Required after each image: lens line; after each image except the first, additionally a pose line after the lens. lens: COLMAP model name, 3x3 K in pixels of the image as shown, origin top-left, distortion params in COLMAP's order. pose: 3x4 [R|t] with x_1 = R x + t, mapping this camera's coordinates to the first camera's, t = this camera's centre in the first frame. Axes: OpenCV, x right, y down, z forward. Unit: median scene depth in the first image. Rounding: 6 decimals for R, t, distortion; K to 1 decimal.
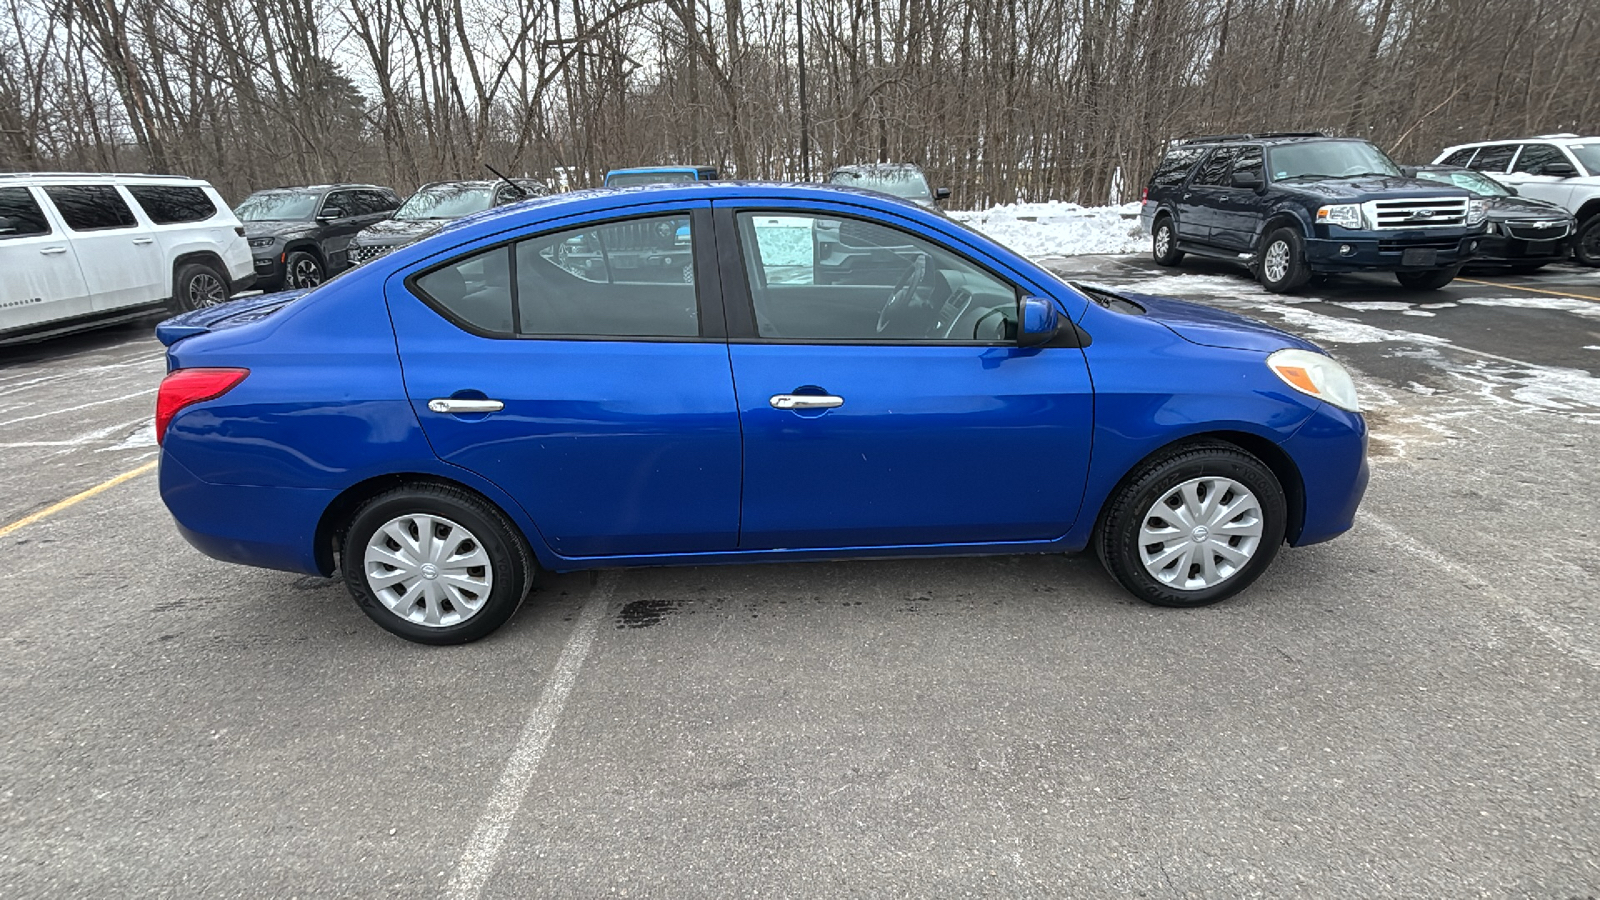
lens RADIAL K [[734.7, 0, 797.2], [0, 734.7, 449.1], [0, 0, 1]] dist [-0.001295, -0.001594]
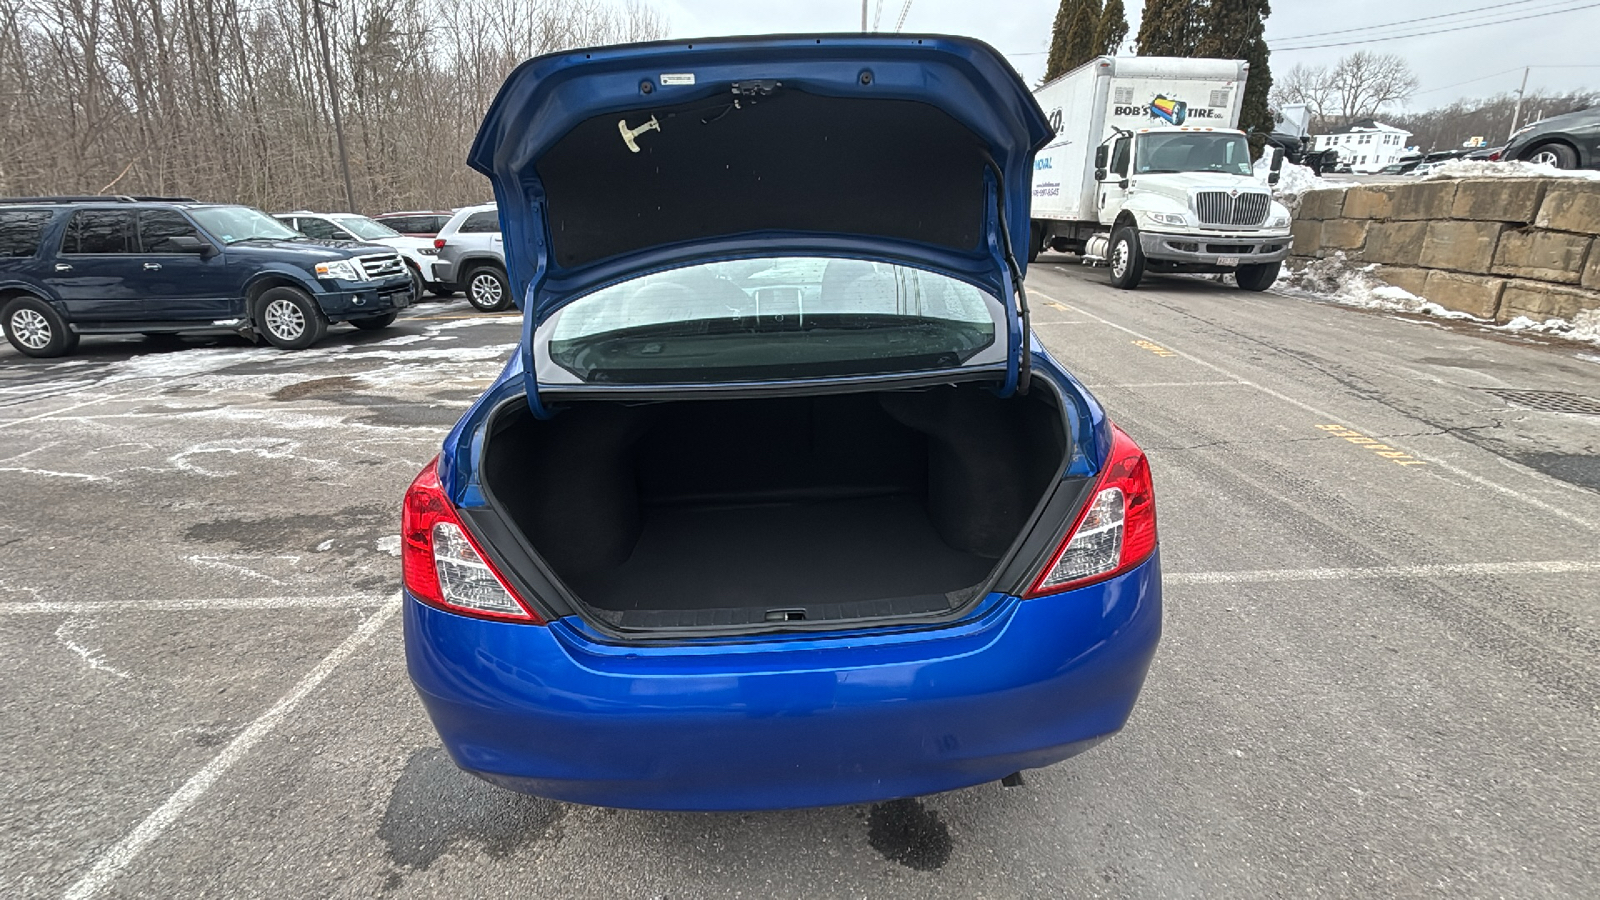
lens RADIAL K [[739.8, 0, 798.3], [0, 739.8, 446.5], [0, 0, 1]] dist [-0.008430, 0.004398]
pose [[-0.011174, -0.265318, 0.964096, -0.427905], [0.366820, 0.895851, 0.250788, -0.104977], [-0.930225, 0.356452, 0.087314, 0.351316]]
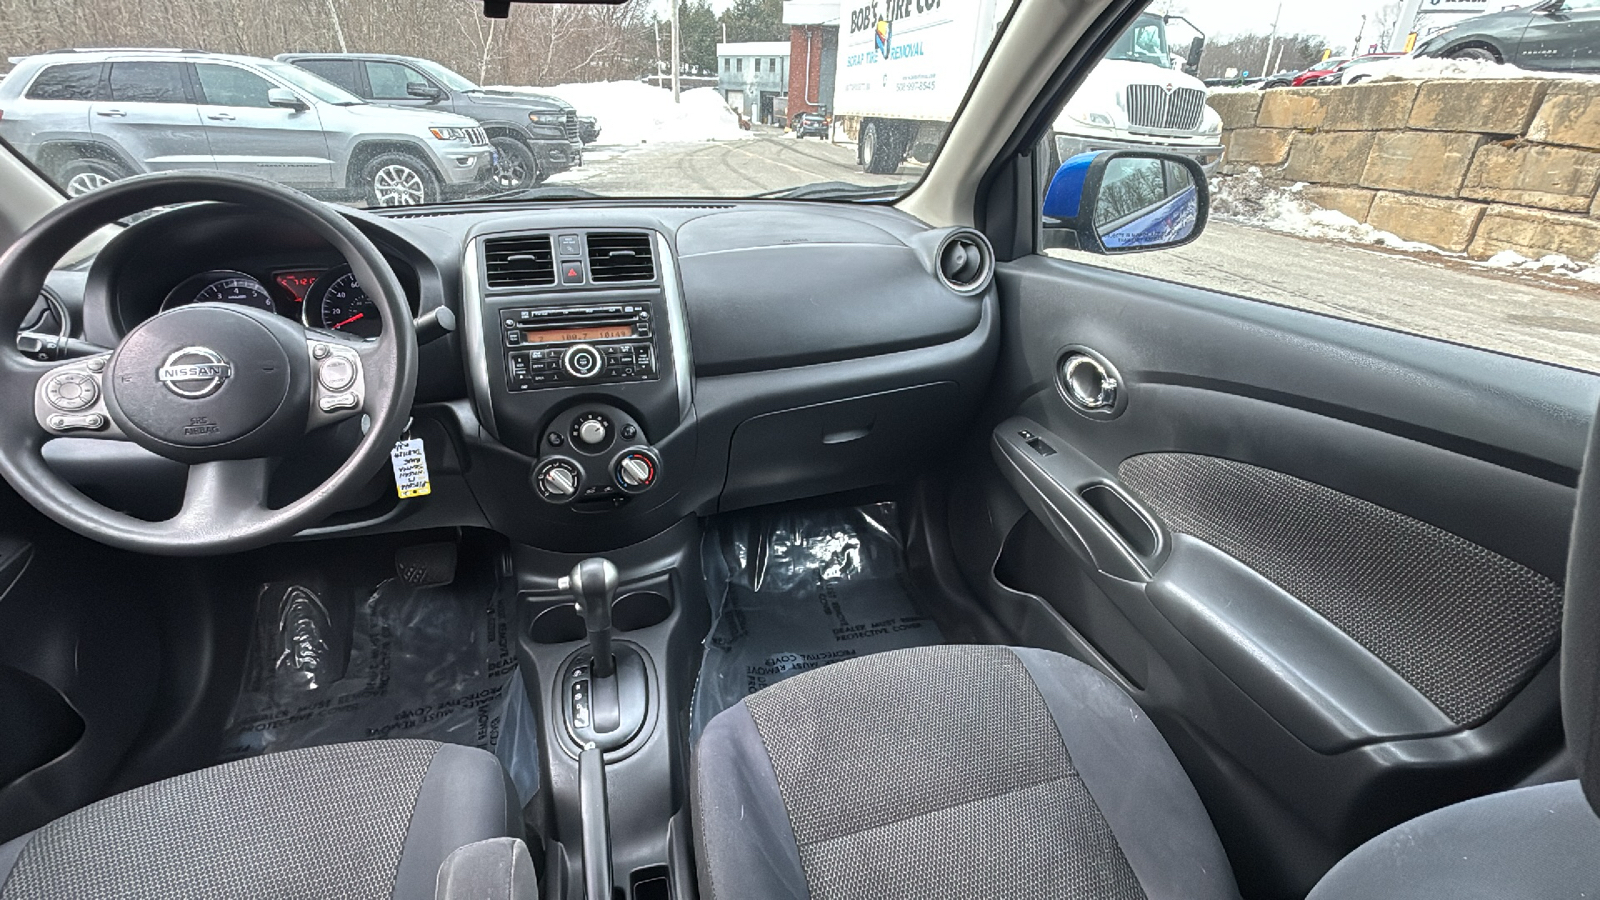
lens RADIAL K [[739.8, 0, 798.3], [0, 739.8, 446.5], [0, 0, 1]] dist [-0.008430, 0.004398]
pose [[-0.244473, -0.361931, 0.899577, -0.038981], [0.329058, 0.841708, 0.428075, -0.088307], [-0.912115, 0.400665, -0.086679, 0.362423]]
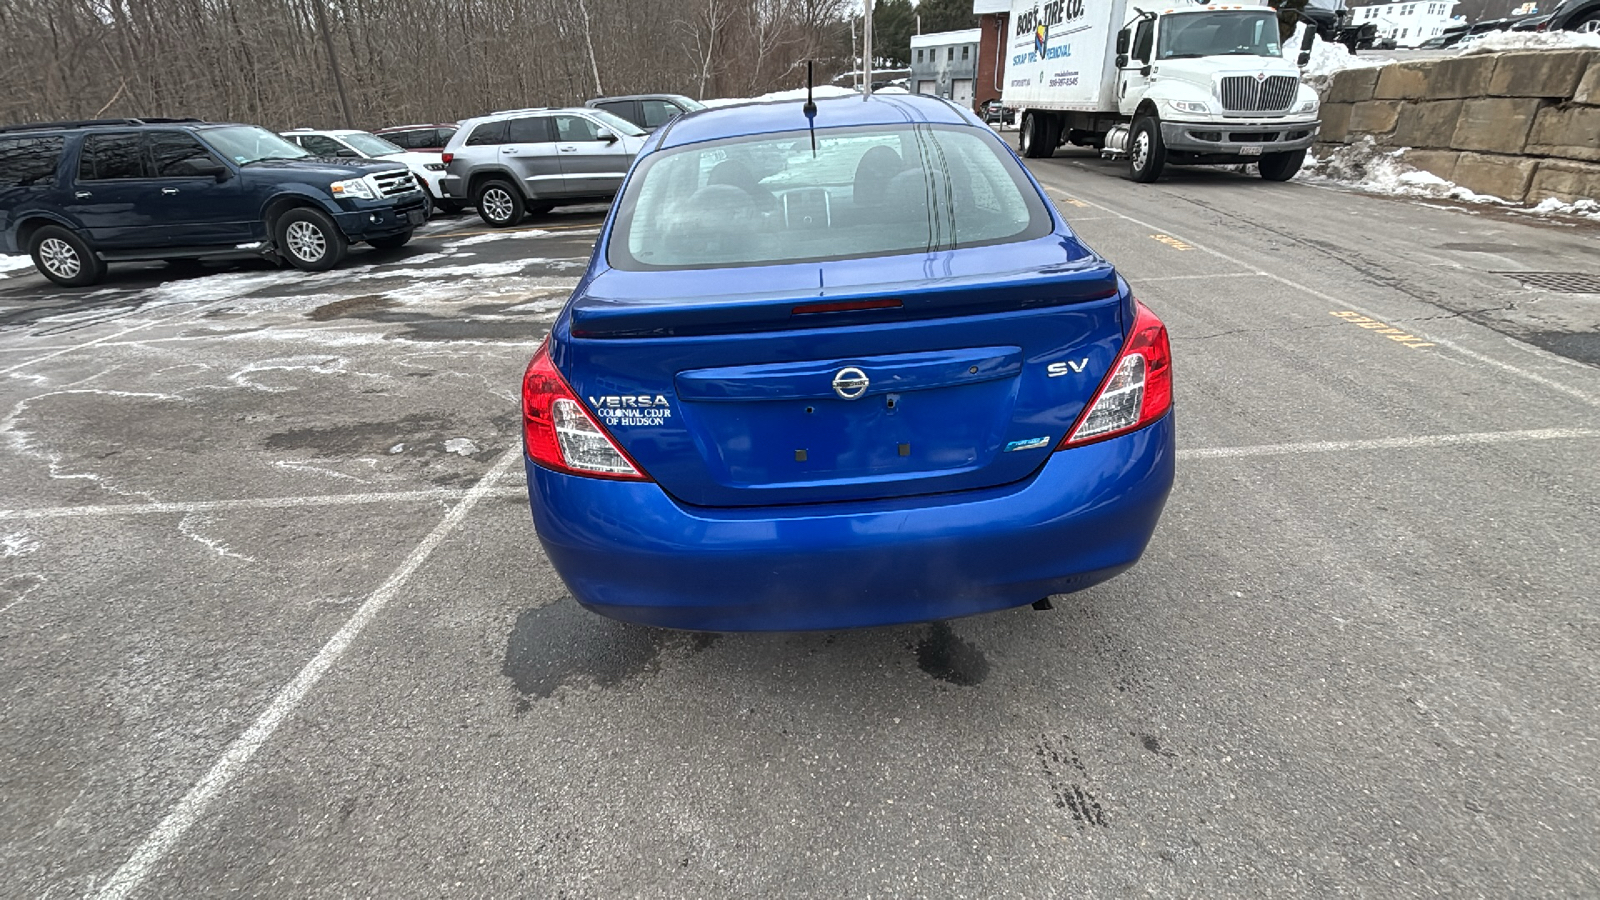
lens RADIAL K [[739.8, 0, 798.3], [0, 739.8, 446.5], [0, 0, 1]] dist [-0.008430, 0.004398]
pose [[-0.005745, -0.376695, 0.926320, -0.458987], [0.395484, 0.849955, 0.348093, -0.110093], [-0.918455, 0.368345, 0.144094, 0.365769]]
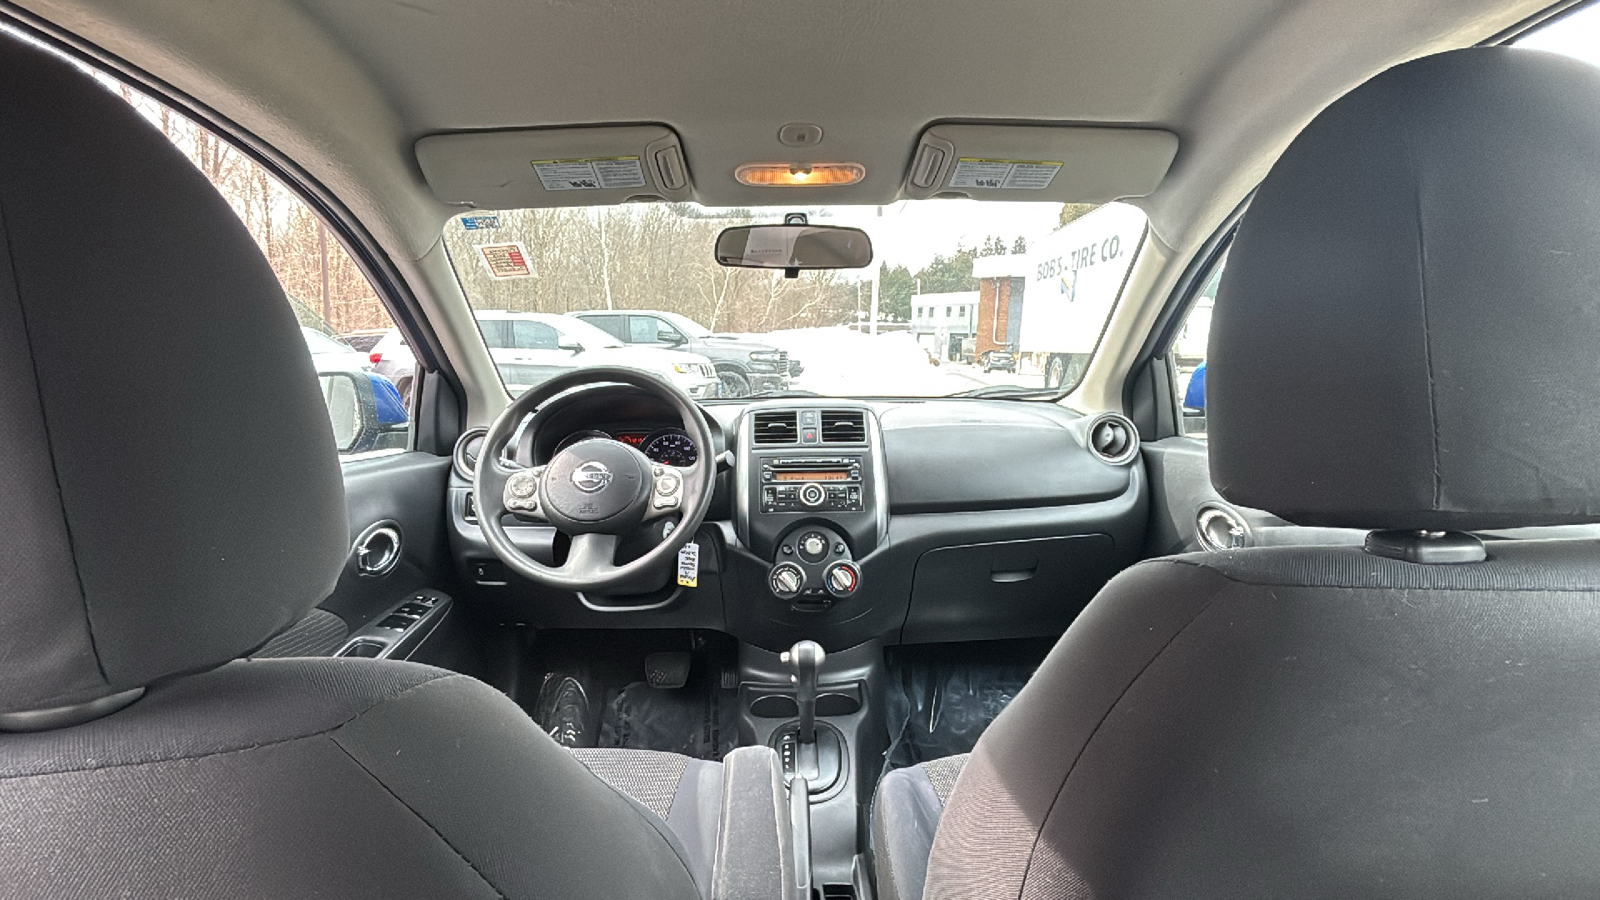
lens RADIAL K [[734.7, 0, 797.2], [0, 734.7, 449.1], [0, 0, 1]] dist [-0.001295, -0.001594]
pose [[0.003443, -0.087746, 0.996137, -0.078889], [0.343626, 0.935587, 0.081225, -0.084969], [-0.939100, 0.342019, 0.033373, 0.371745]]
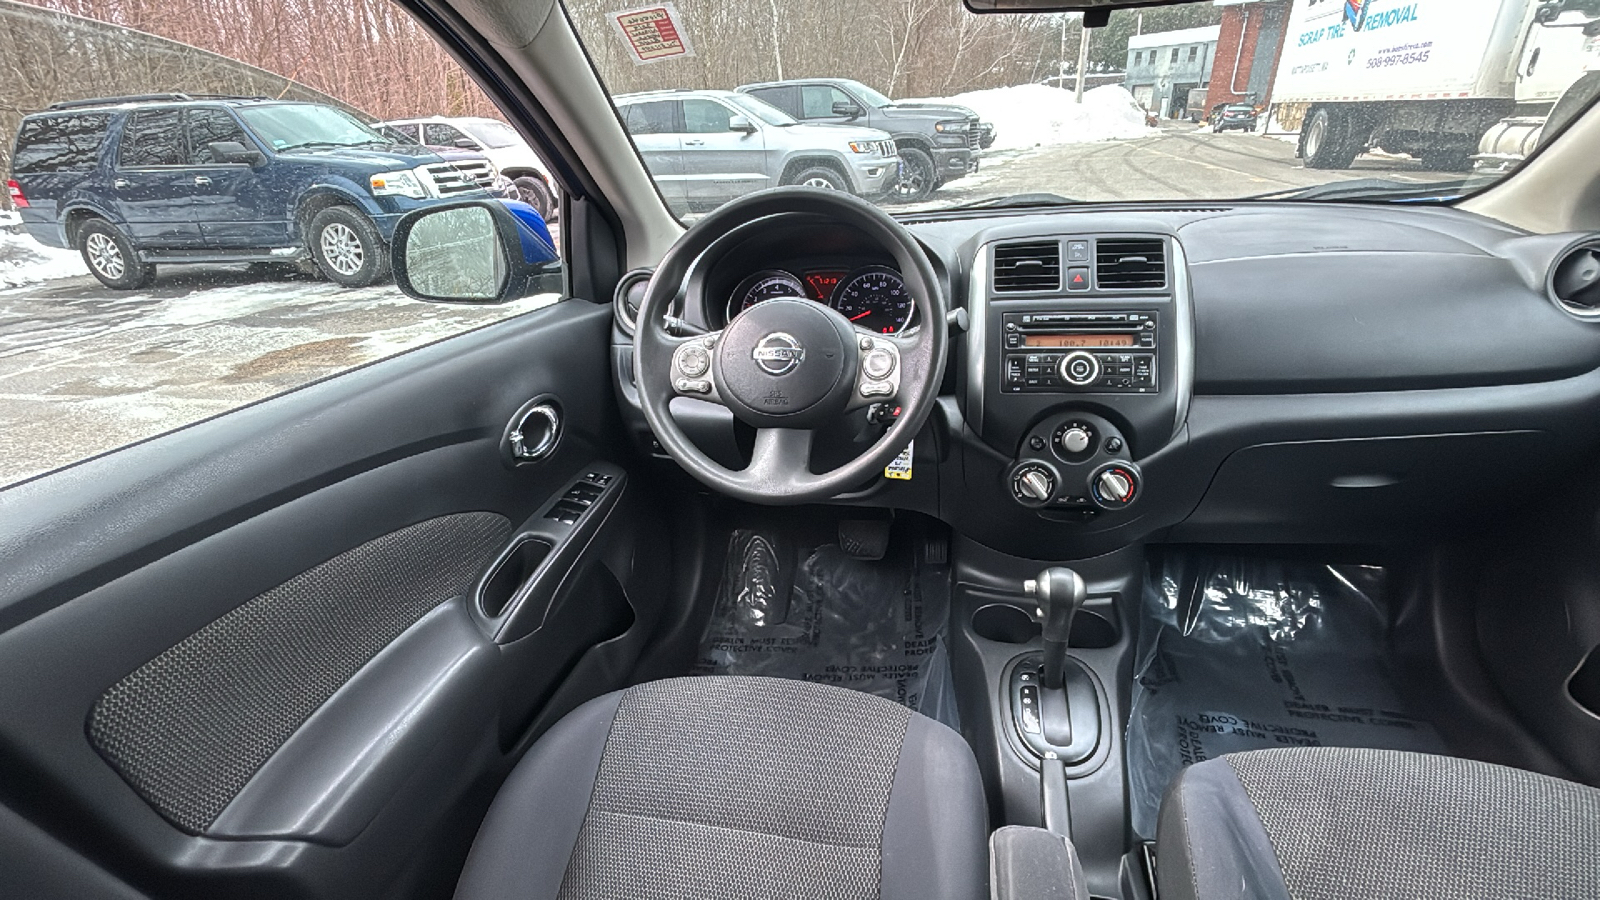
lens RADIAL K [[734.7, 0, 797.2], [0, 734.7, 449.1], [0, 0, 1]] dist [-0.001295, -0.001594]
pose [[0.231069, -0.361050, 0.903466, -0.039066], [0.371179, 0.891077, 0.261166, -0.095634], [-0.899351, 0.275000, 0.339915, 0.381099]]
